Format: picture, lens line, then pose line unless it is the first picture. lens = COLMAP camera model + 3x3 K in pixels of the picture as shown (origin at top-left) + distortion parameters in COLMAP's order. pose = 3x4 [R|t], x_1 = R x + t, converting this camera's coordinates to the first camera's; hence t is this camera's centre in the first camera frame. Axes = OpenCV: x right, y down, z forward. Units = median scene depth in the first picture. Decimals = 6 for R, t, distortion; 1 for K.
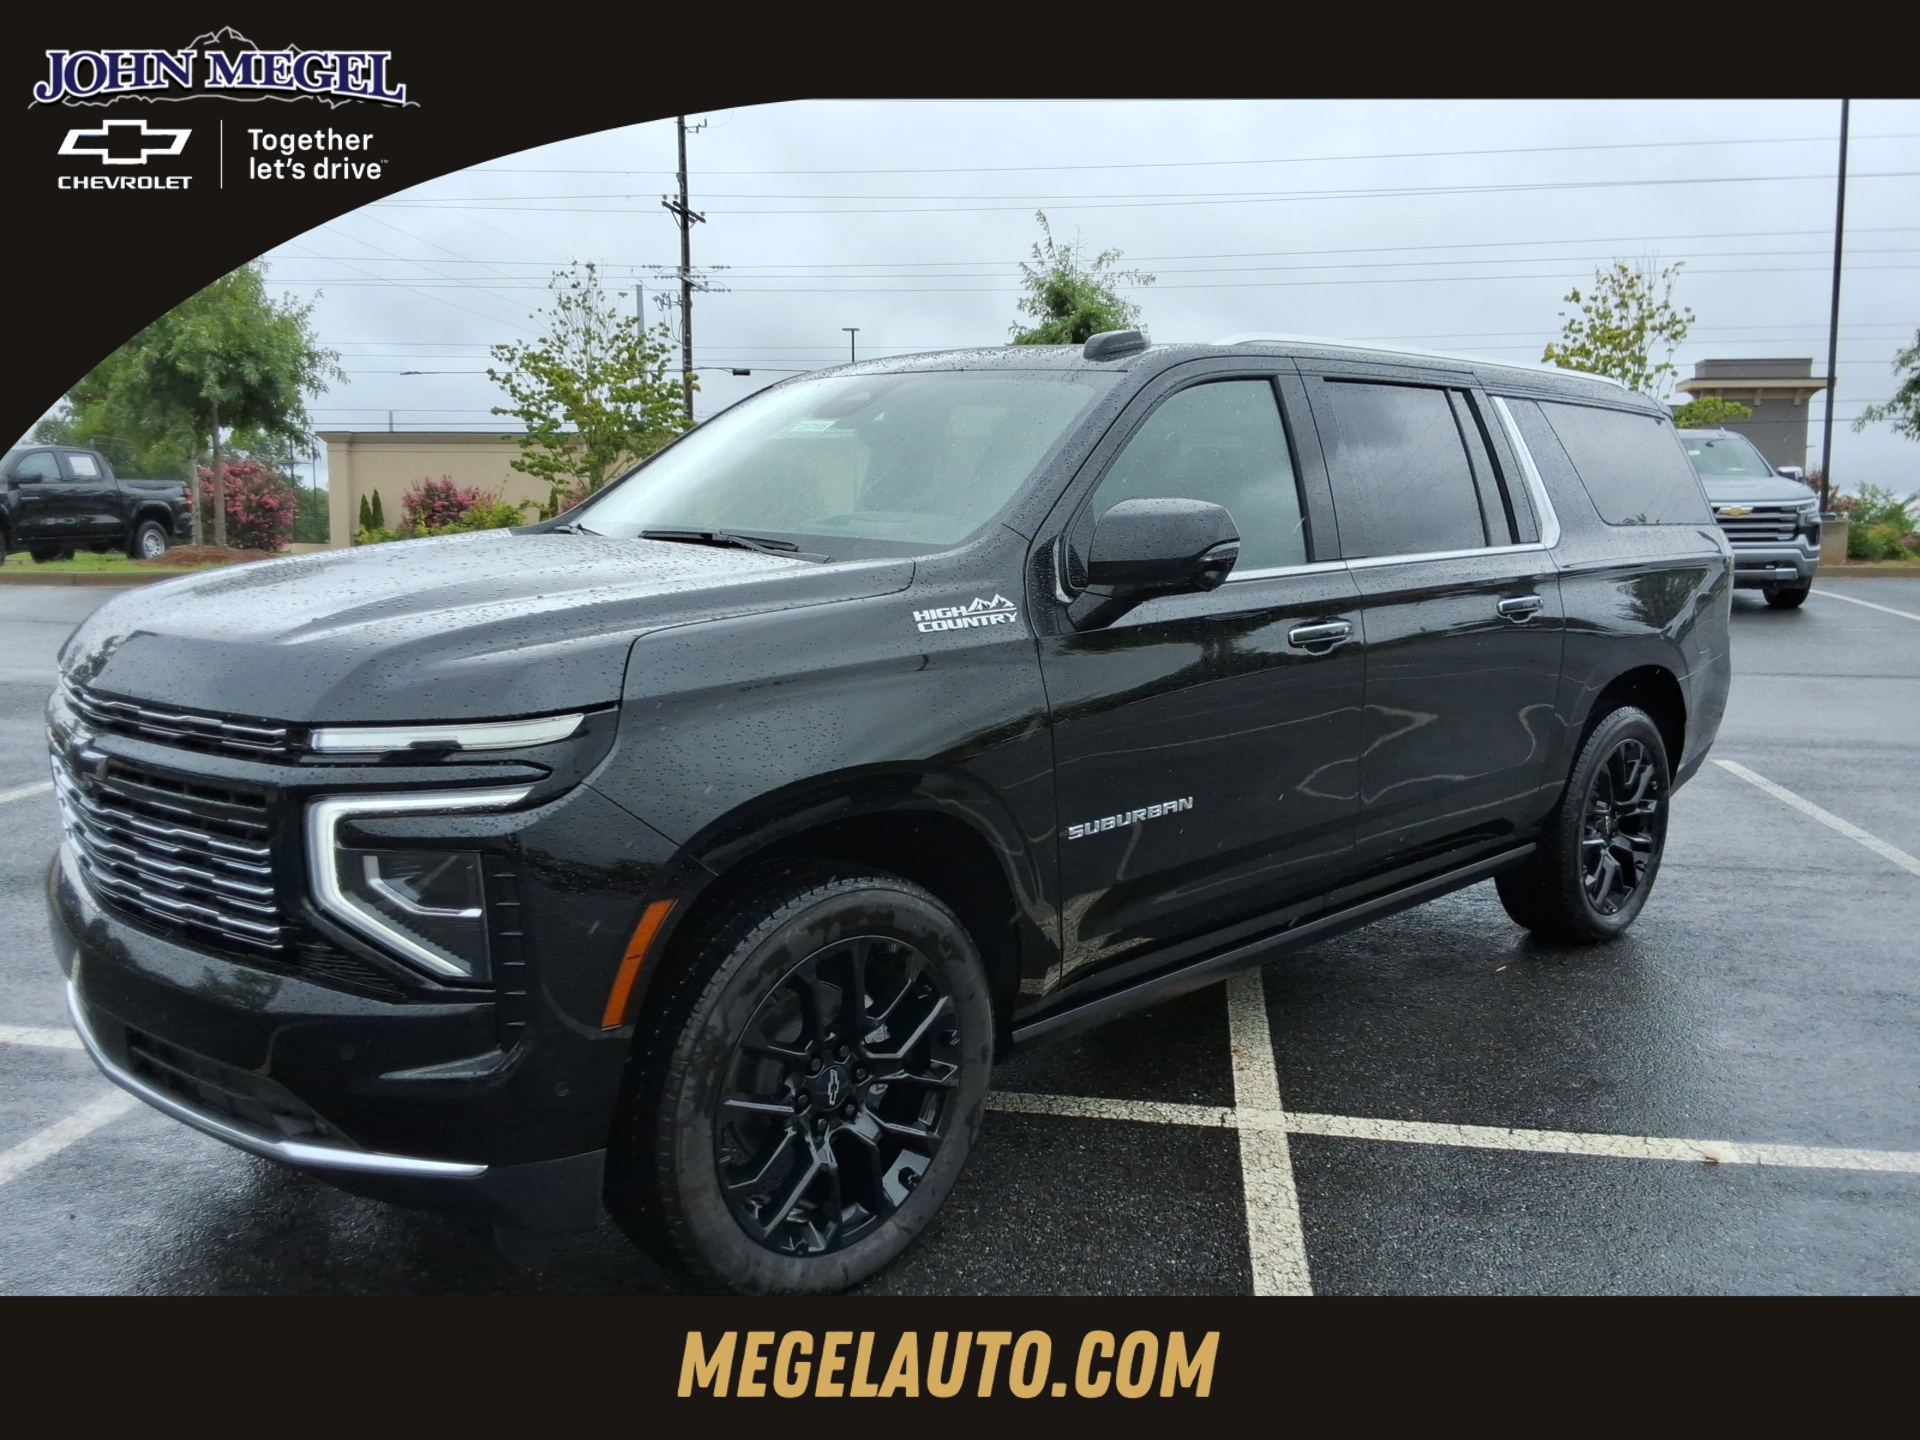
lens RADIAL K [[1541.7, 0, 970.3], [0, 1541.7, 738.6], [0, 0, 1]] dist [0.117042, -0.185607]
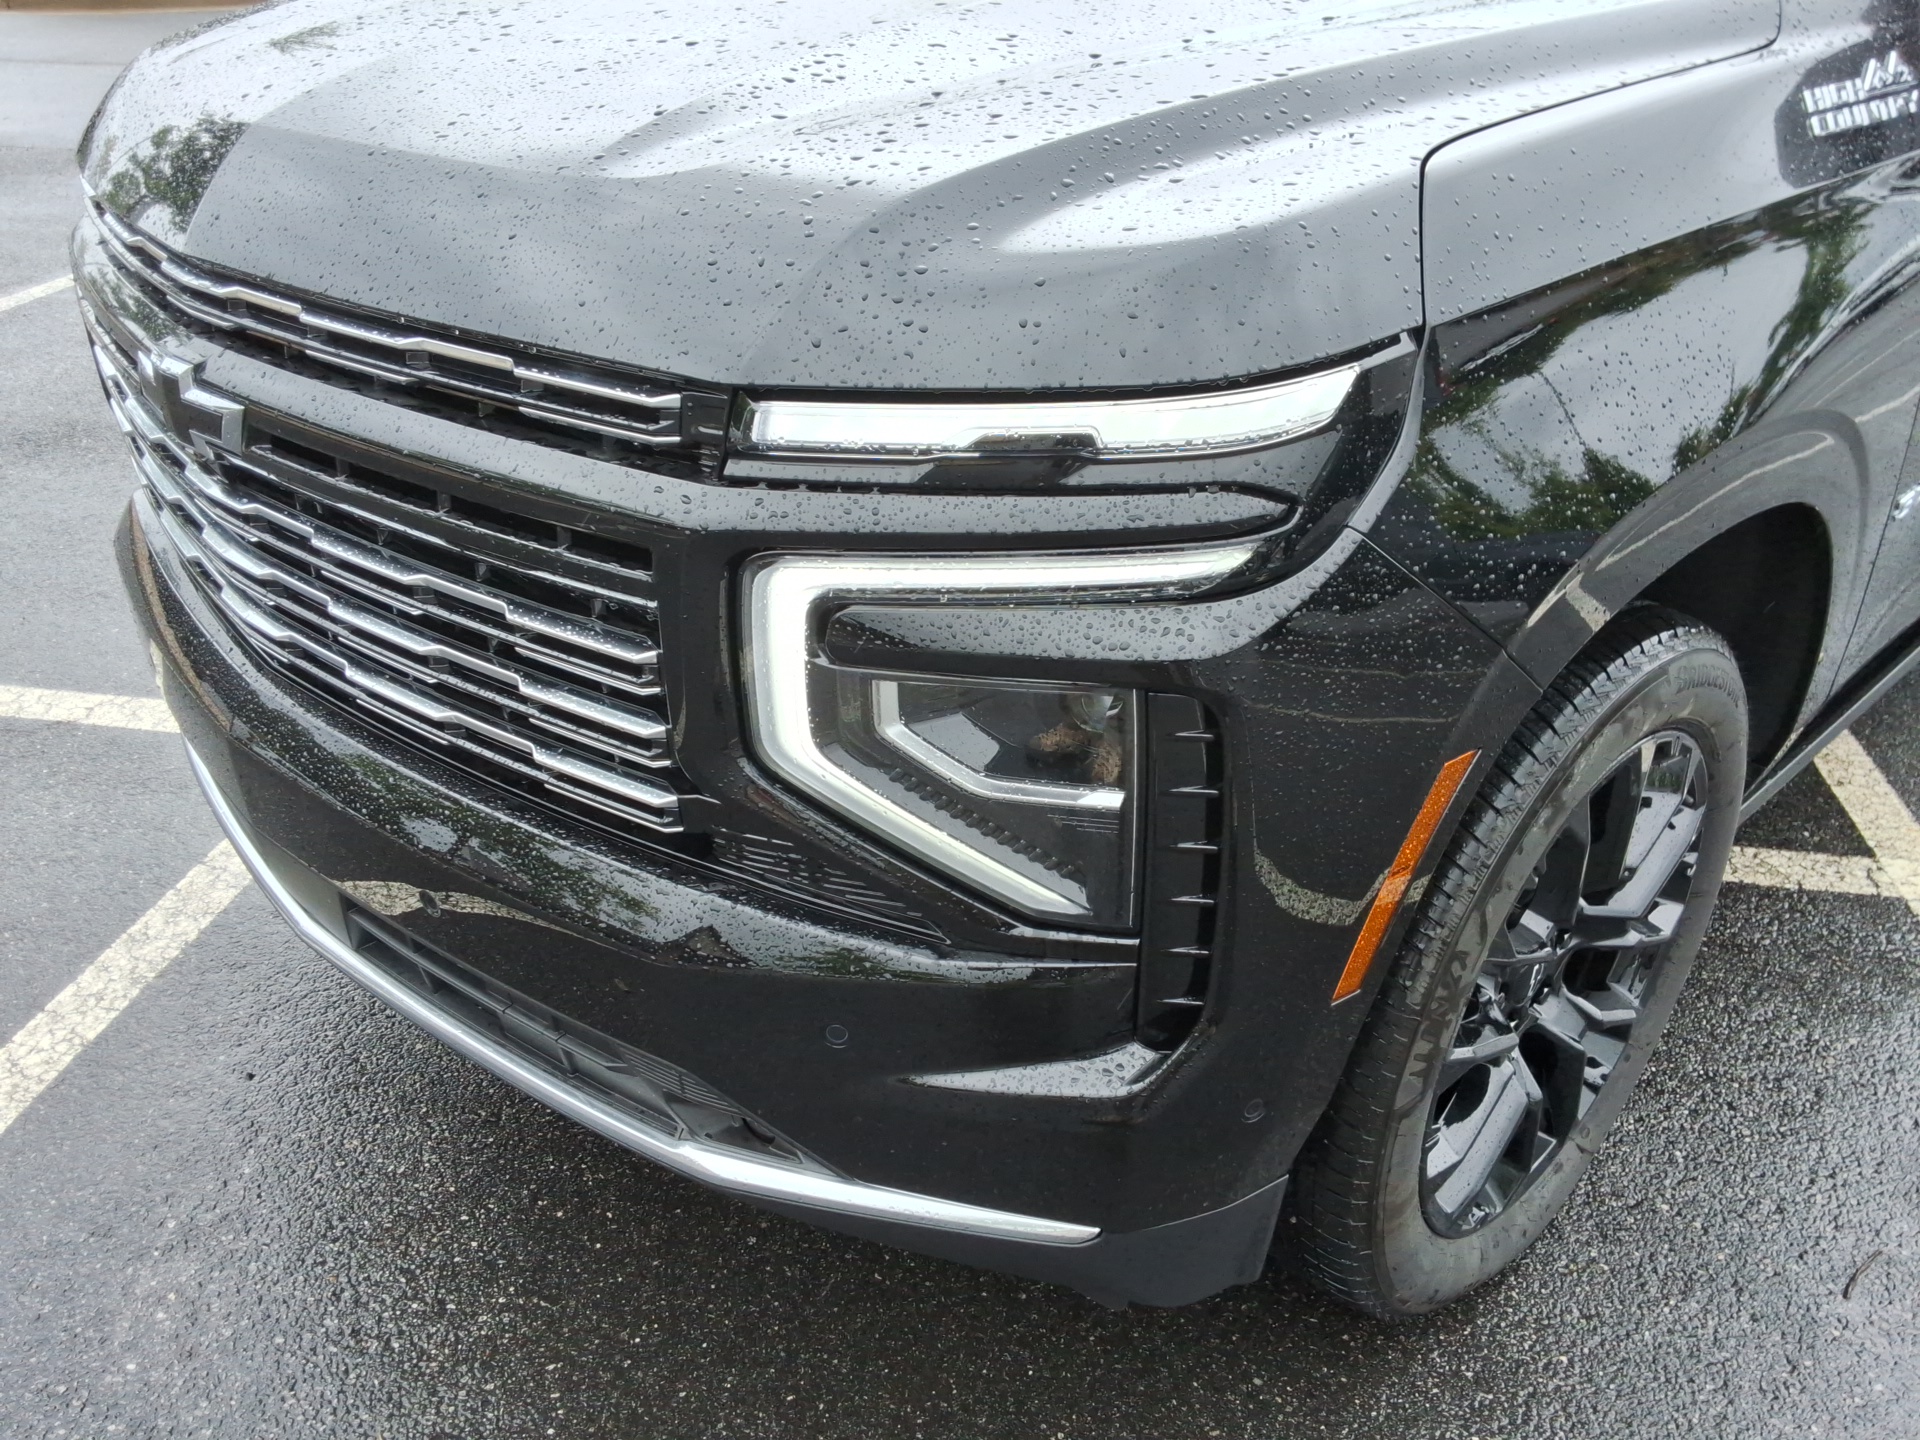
lens RADIAL K [[1541.7, 0, 970.3], [0, 1541.7, 738.6], [0, 0, 1]] dist [0.117042, -0.185607]
pose [[0.999981, 0.005940, 0.001382, -0.356800], [-0.006064, 0.944455, 0.328586, -0.059175], [0.000647, -0.328588, 0.944473, 0.555984]]
